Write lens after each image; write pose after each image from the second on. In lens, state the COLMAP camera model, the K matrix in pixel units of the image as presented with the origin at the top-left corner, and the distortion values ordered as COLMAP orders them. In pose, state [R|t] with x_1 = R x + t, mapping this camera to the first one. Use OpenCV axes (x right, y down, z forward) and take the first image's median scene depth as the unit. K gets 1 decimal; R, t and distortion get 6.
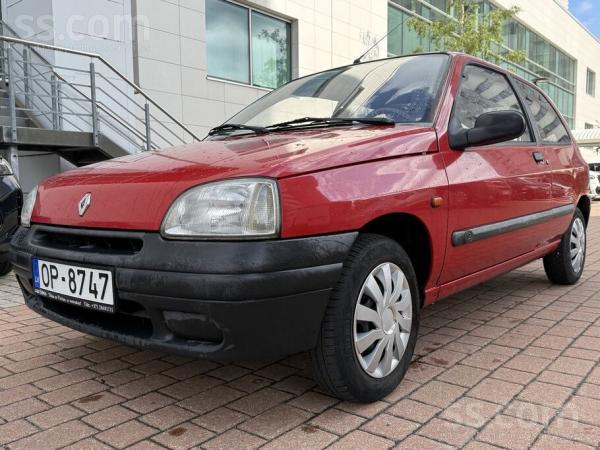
lens RADIAL K [[510.5, 0, 300.0], [0, 510.5, 225.0], [0, 0, 1]] dist [-0.004218, -0.002152]
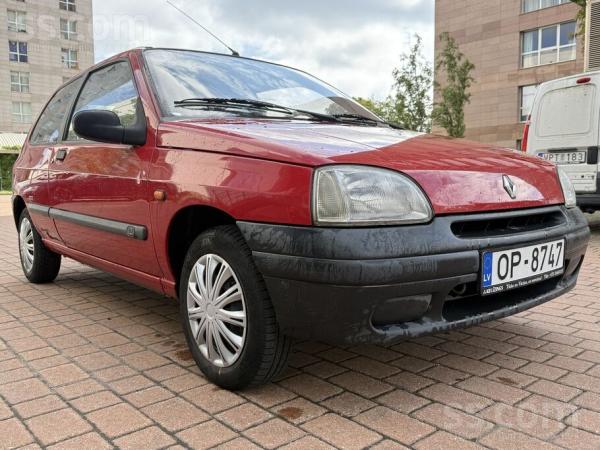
lens RADIAL K [[510.5, 0, 300.0], [0, 510.5, 225.0], [0, 0, 1]] dist [-0.004218, -0.002152]
pose [[0.203010, -0.070171, 0.976659, -1.479125], [0.080897, 0.995221, 0.054689, -0.052725], [-0.975829, 0.067906, 0.207716, 1.192742]]
